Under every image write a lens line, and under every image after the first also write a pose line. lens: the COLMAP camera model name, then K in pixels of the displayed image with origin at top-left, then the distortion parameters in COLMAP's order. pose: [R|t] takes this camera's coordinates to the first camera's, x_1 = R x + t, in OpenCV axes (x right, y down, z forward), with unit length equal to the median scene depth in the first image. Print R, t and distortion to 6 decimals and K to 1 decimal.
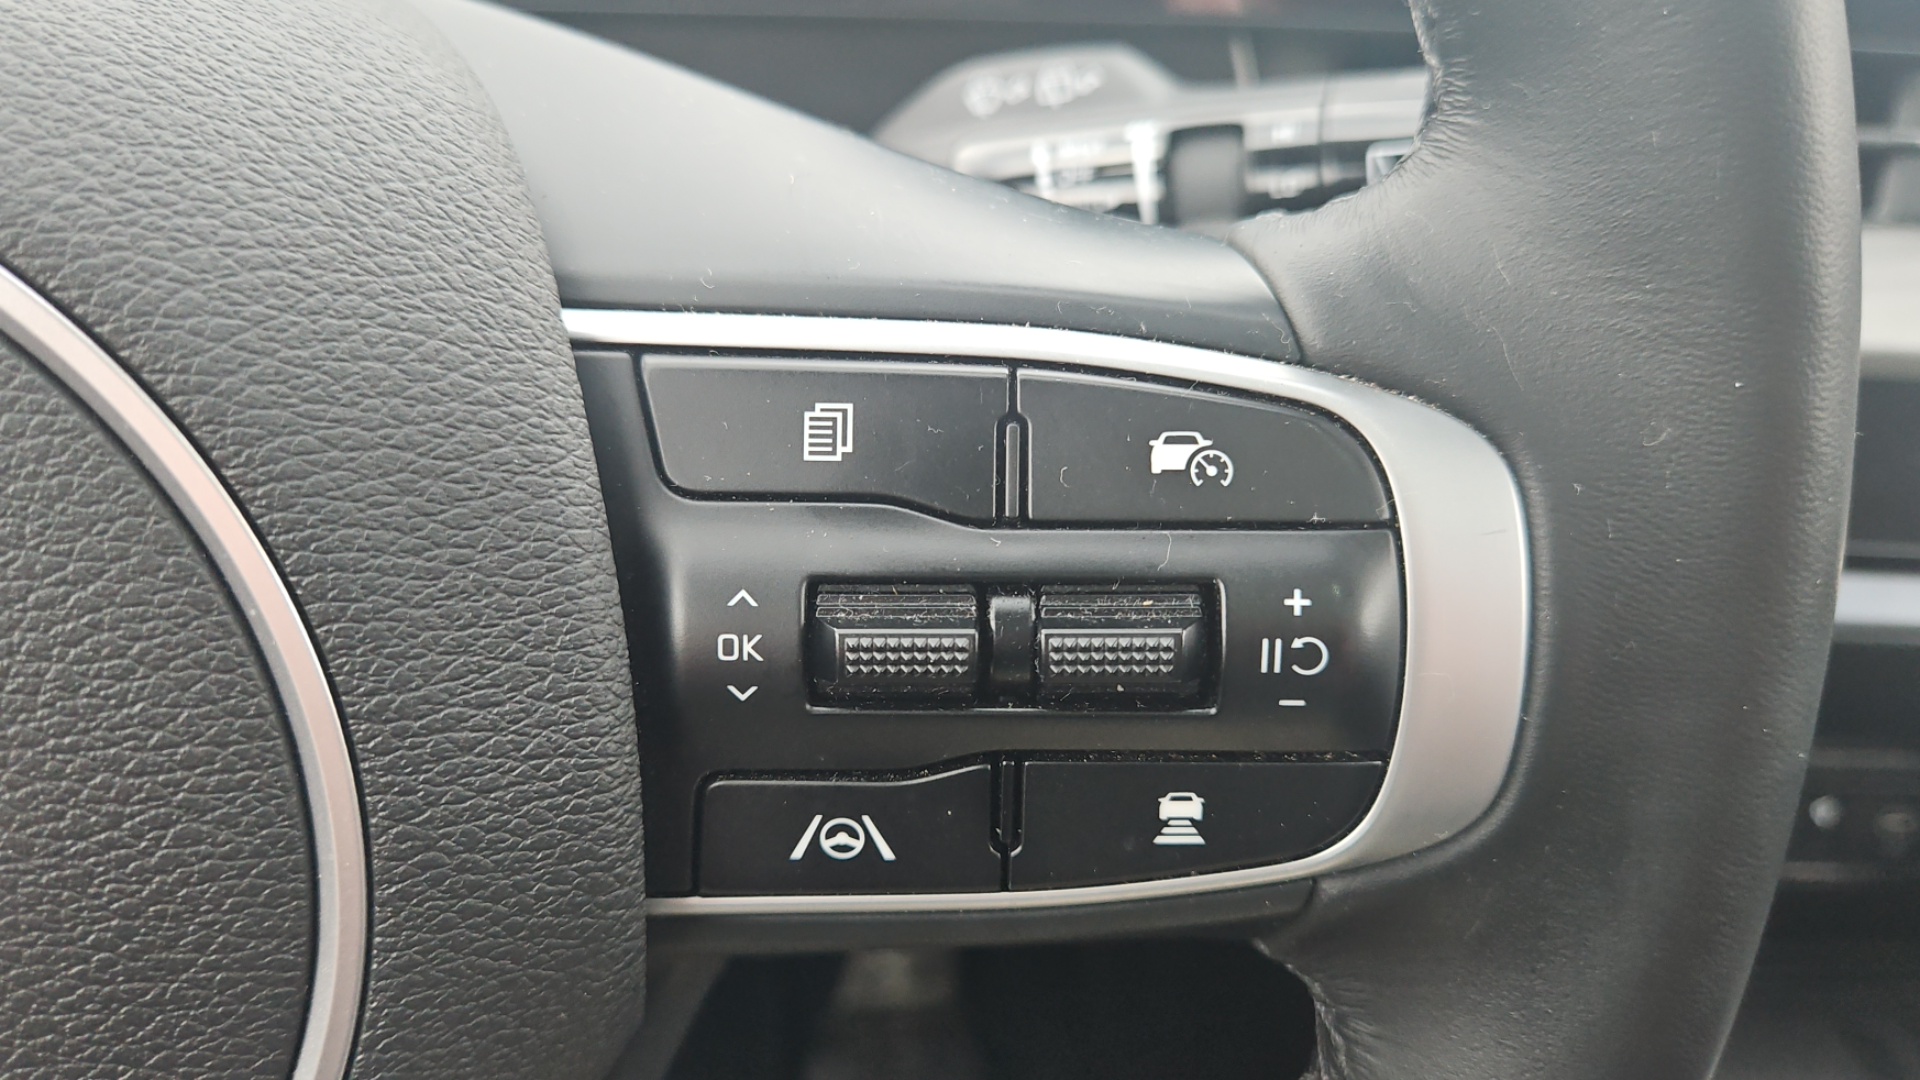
lens RADIAL K [[1436.6, 0, 960.0], [0, 1436.6, 540.0], [0, 0, 1]] dist [0.048730, 0.000481]
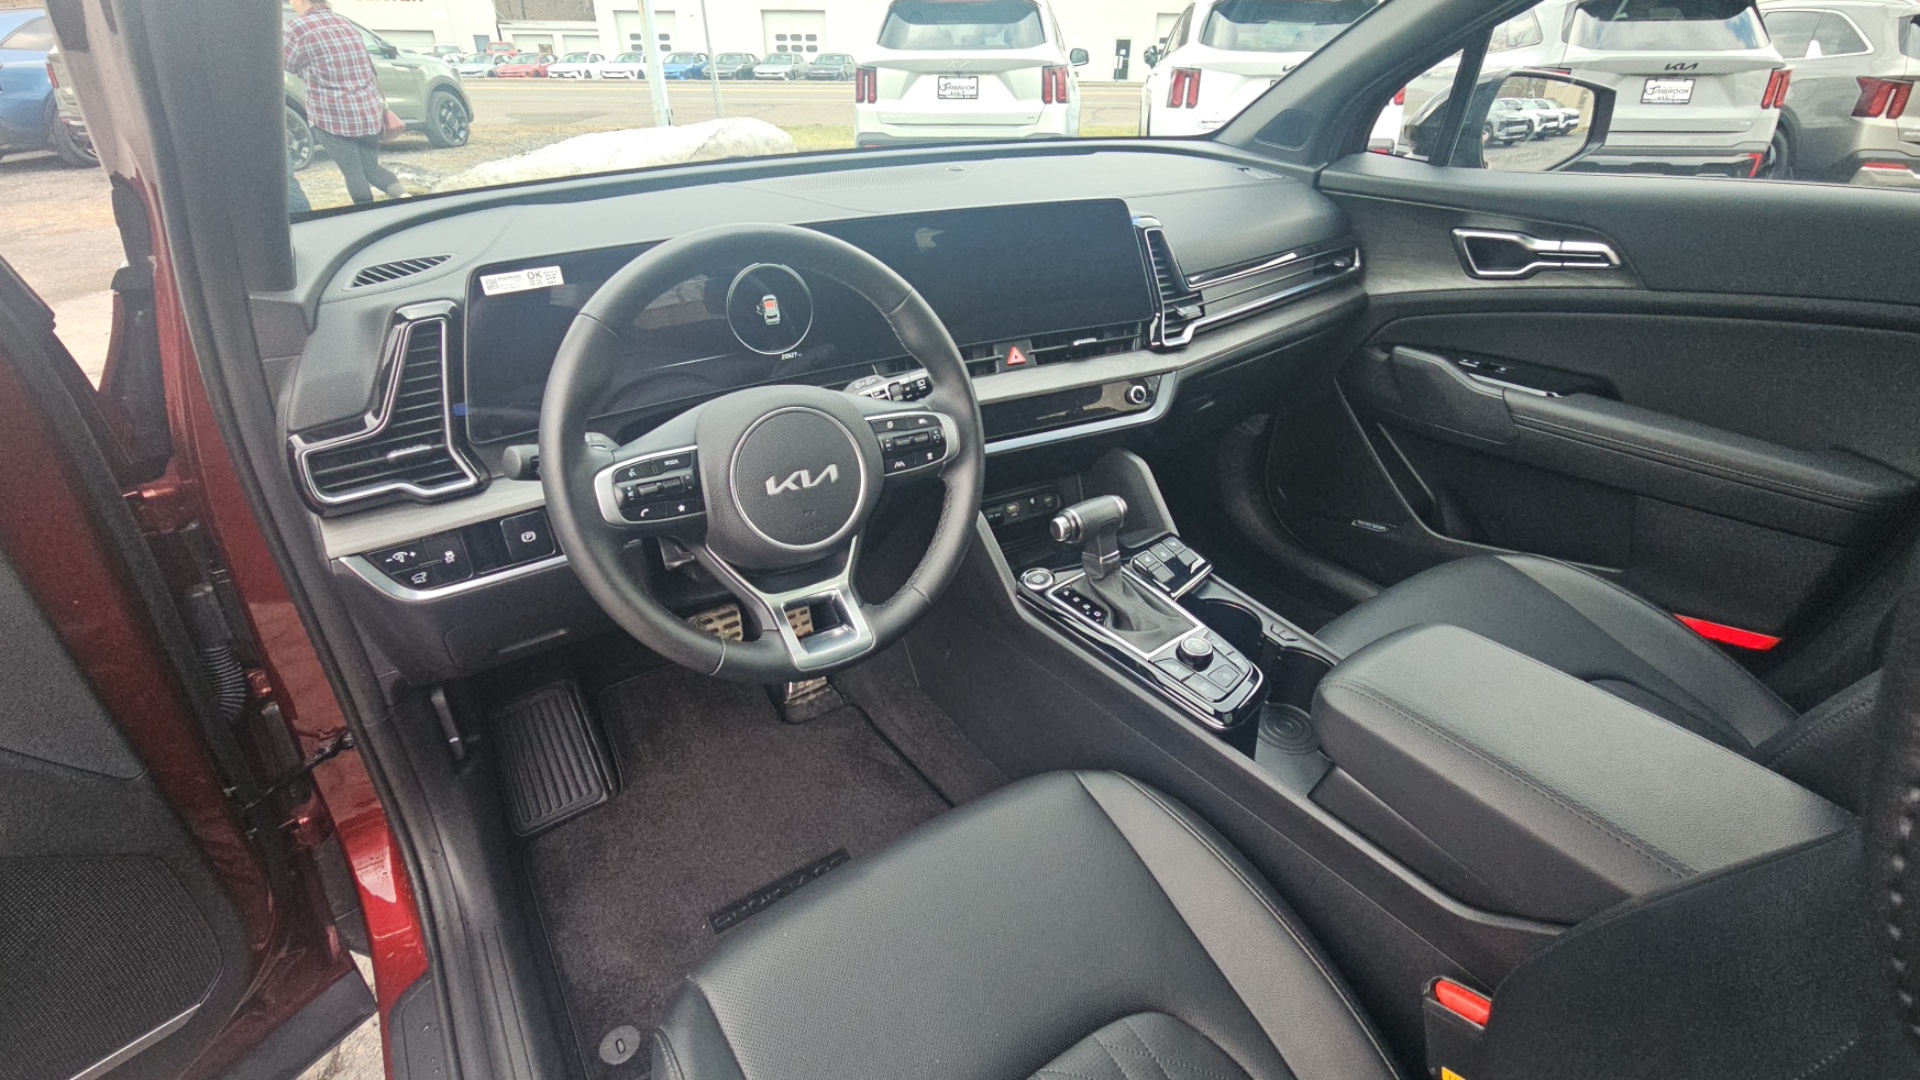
lens RADIAL K [[862.1, 0, 958.5], [0, 862.1, 536.0], [0, 0, 1]] dist [0.014541, -0.008798]
pose [[0.897106, -0.245744, 0.367167, -2.051462], [0.266597, 0.963787, -0.006322, 0.855705], [-0.352317, 0.103557, 0.930134, -4.689139]]
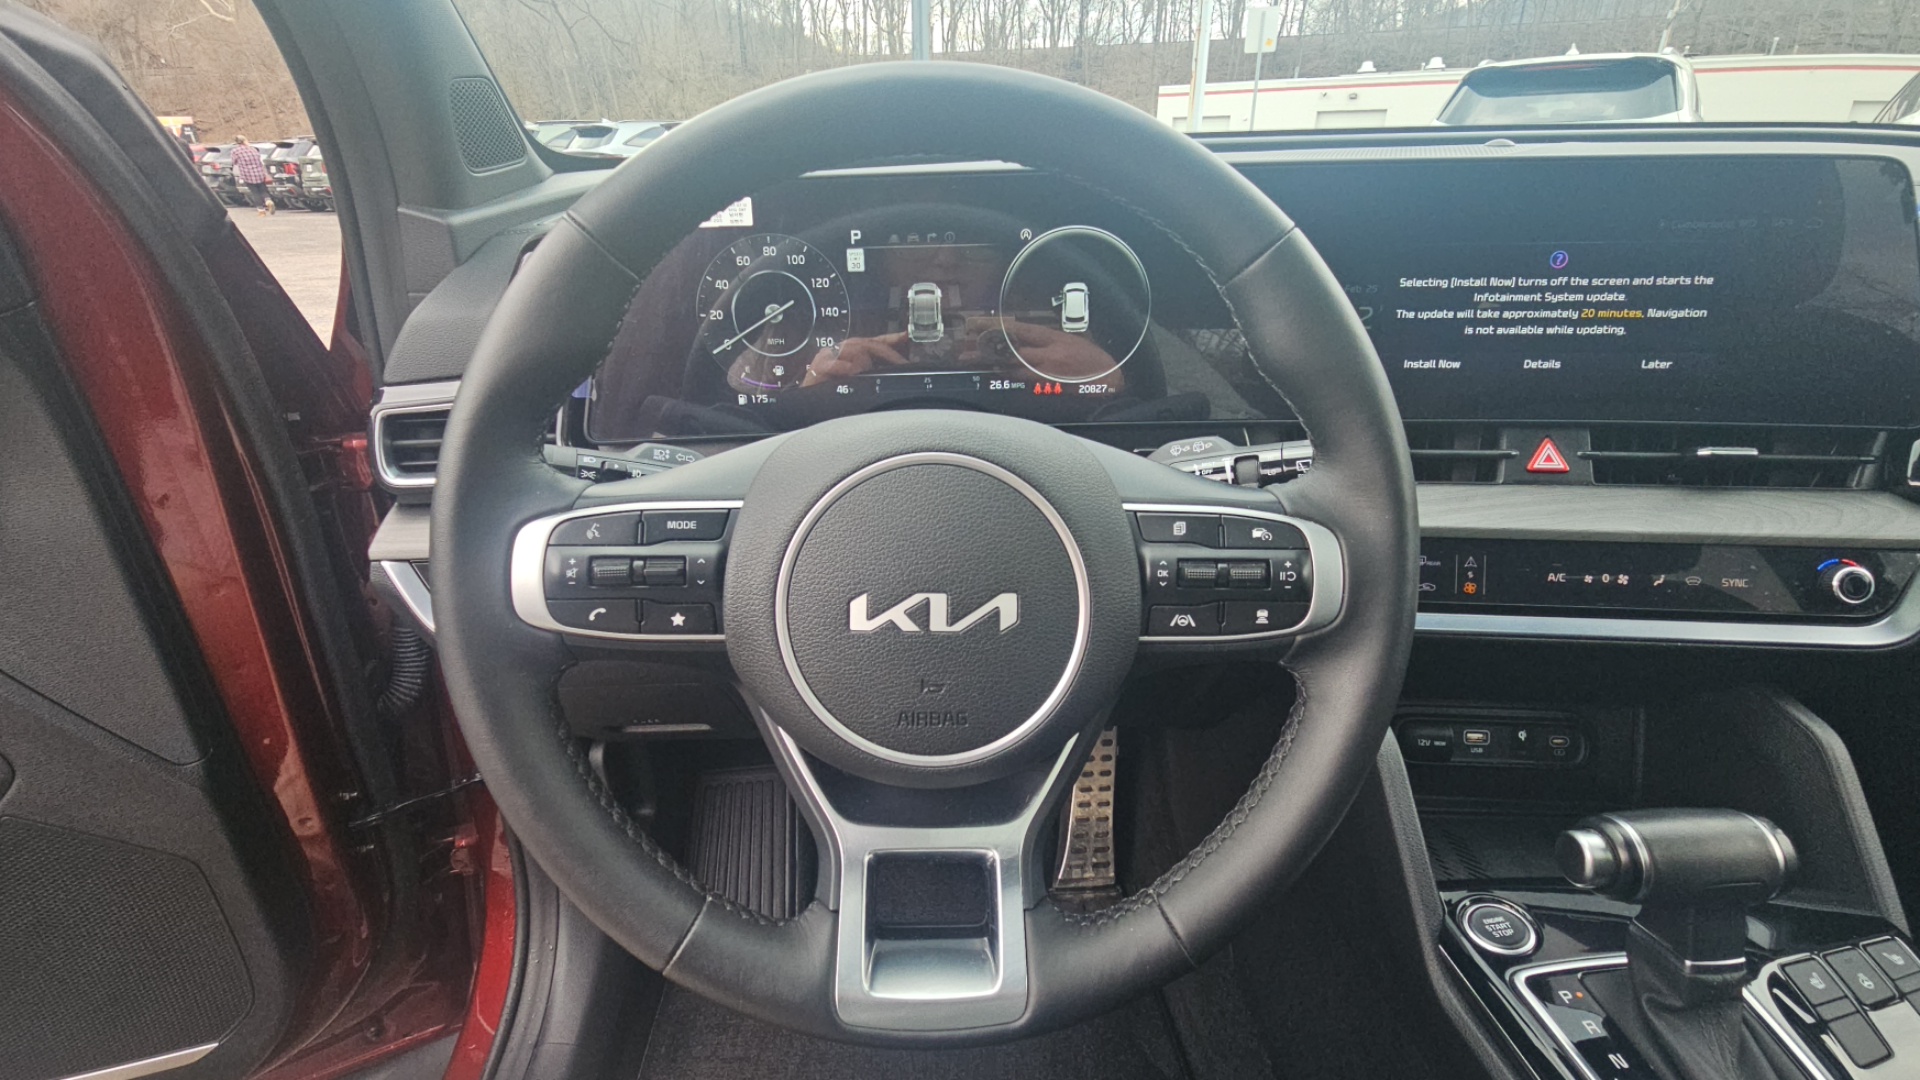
lens RADIAL K [[862.1, 0, 958.5], [0, 862.1, 536.0], [0, 0, 1]] dist [0.014541, -0.008798]
pose [[0.994496, -0.004541, -0.104675, -0.480308], [-0.012965, 0.986047, -0.165963, 0.394136], [0.103968, 0.166407, 0.980561, -1.676435]]
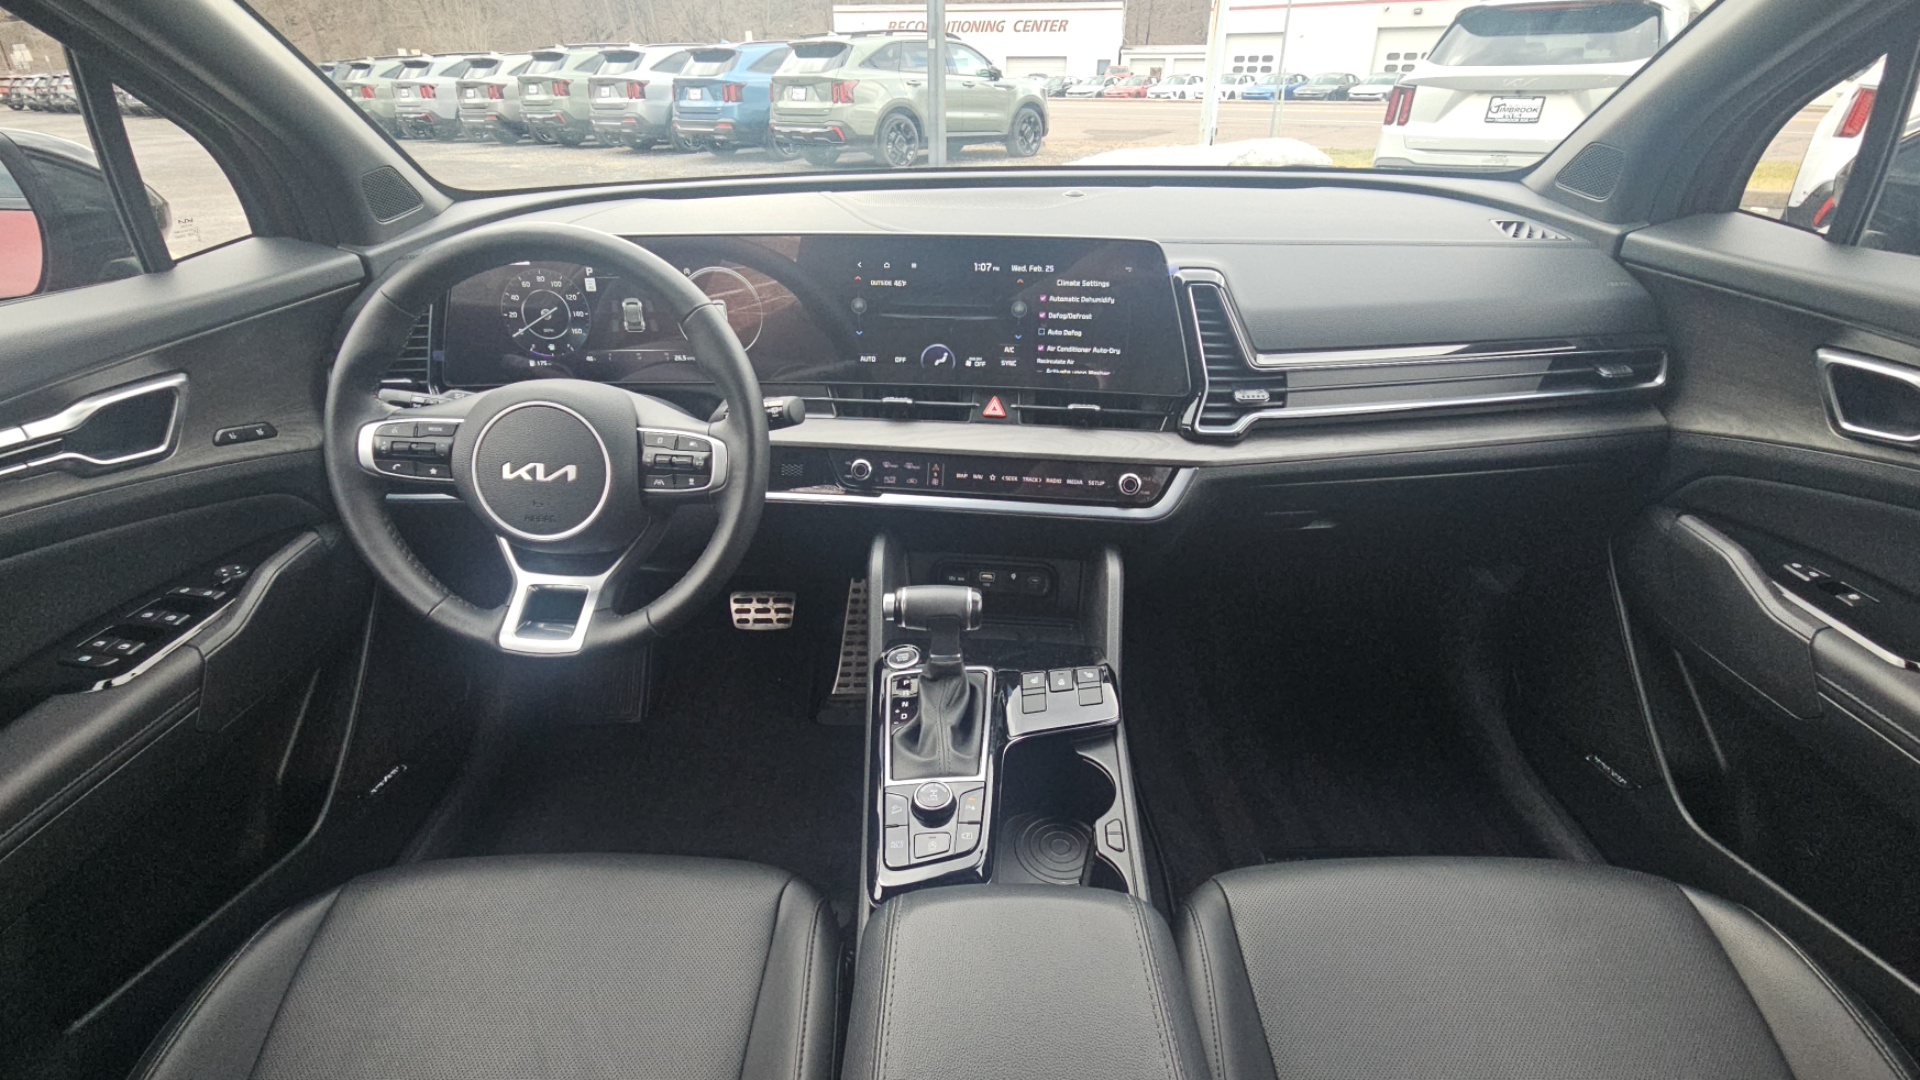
lens RADIAL K [[858.6, 0, 955.7], [0, 858.6, 534.7], [0, 0, 1]] dist [0.015202, -0.009270]
pose [[0.988930, 0.031940, -0.144902, 2.747659], [-0.045099, 0.995058, -0.088462, 0.990635], [0.141360, 0.094018, 0.985484, -4.367295]]
